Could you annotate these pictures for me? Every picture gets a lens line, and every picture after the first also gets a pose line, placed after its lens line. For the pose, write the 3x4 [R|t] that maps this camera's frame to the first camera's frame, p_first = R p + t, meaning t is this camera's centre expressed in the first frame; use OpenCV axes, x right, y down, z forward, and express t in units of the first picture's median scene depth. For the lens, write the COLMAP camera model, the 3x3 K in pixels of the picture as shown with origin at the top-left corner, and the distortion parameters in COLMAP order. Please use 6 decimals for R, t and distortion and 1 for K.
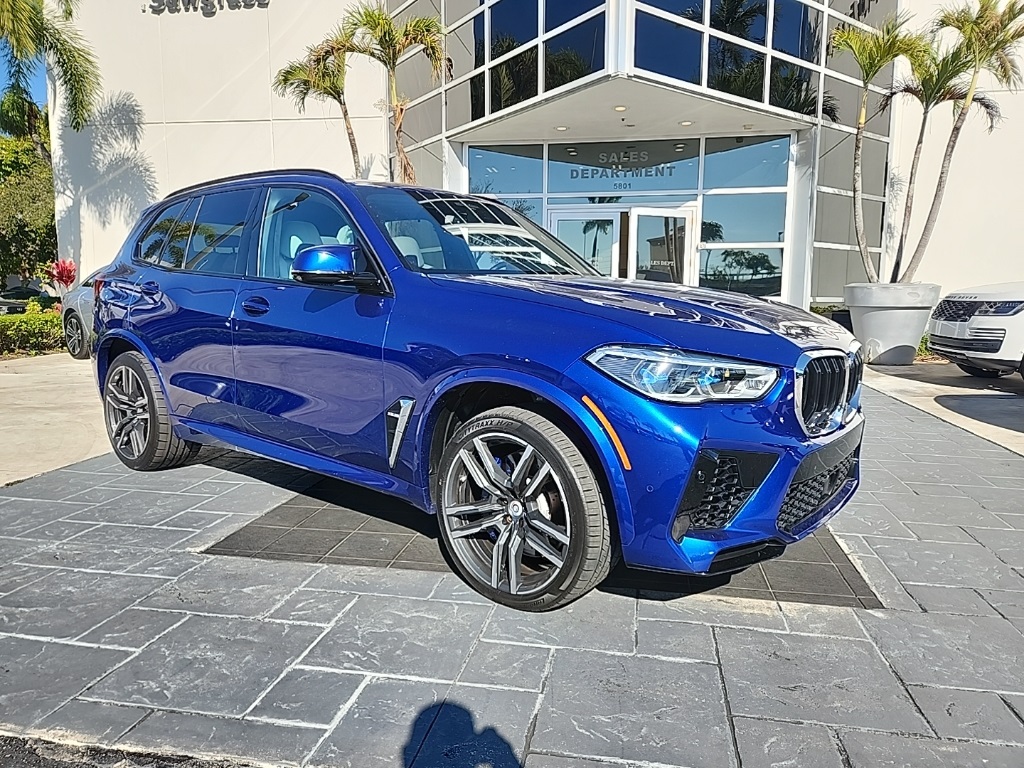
lens RADIAL K [[693.2, 0, 522.4], [0, 693.2, 376.6], [0, 0, 1]] dist [0.057062, -0.040343]
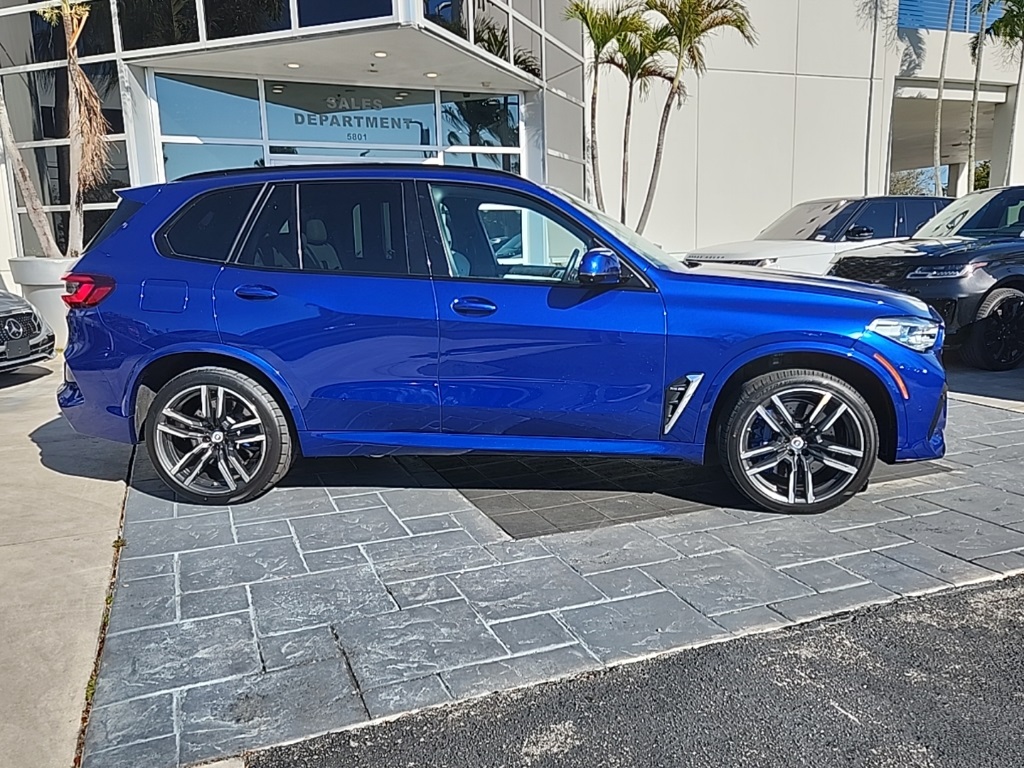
lens RADIAL K [[839.0, 0, 523.2], [0, 839.0, 387.8], [0, 0, 1]] dist [0.073241, -0.053185]
pose [[0.837299, -0.116382, 0.534215, -1.021809], [0.089312, 0.993072, 0.076364, -0.072242], [-0.539402, -0.016228, 0.841892, -0.083761]]
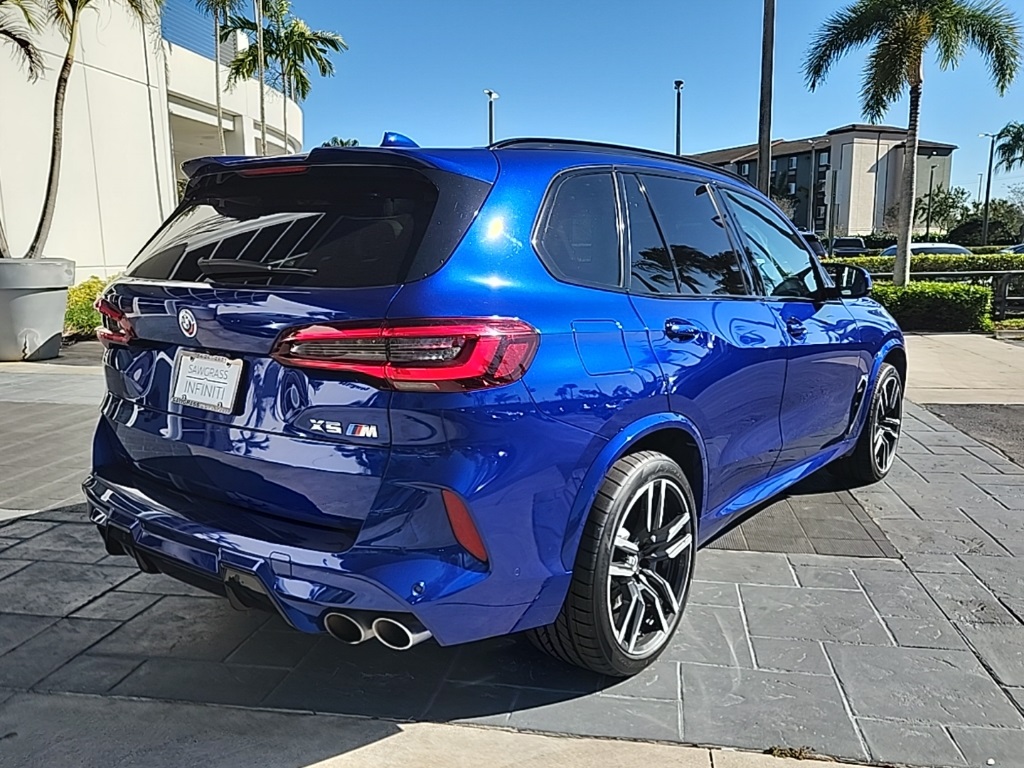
lens RADIAL K [[839.0, 0, 519.9], [0, 839.0, 388.3], [0, 0, 1]] dist [0.073241, -0.053185]
pose [[-0.012247, -0.174586, 0.984566, -1.557586], [0.122062, 0.977015, 0.174765, -0.281575], [-0.992447, 0.122318, 0.009345, 1.412059]]
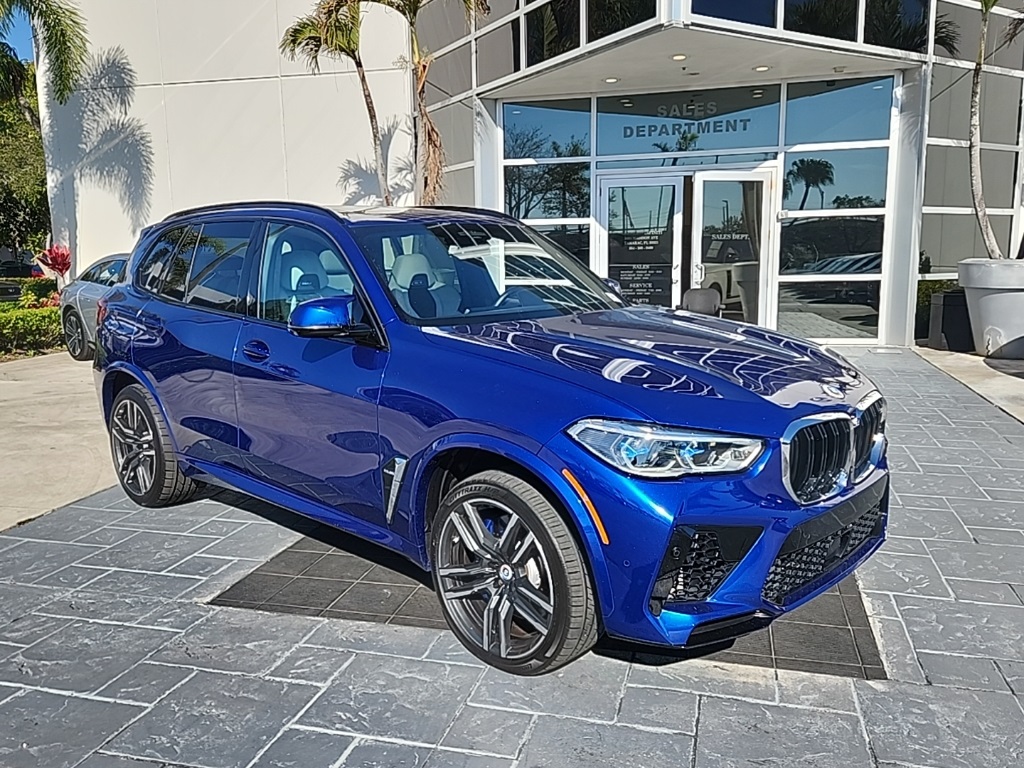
lens RADIAL K [[839.0, 0, 510.6], [0, 839.0, 383.9], [0, 0, 1]] dist [0.073241, -0.053185]
pose [[0.995793, -0.008391, -0.091242, 0.083903], [0.011937, 0.999192, 0.038389, -0.098001], [0.090846, -0.039317, 0.995089, -0.151811]]
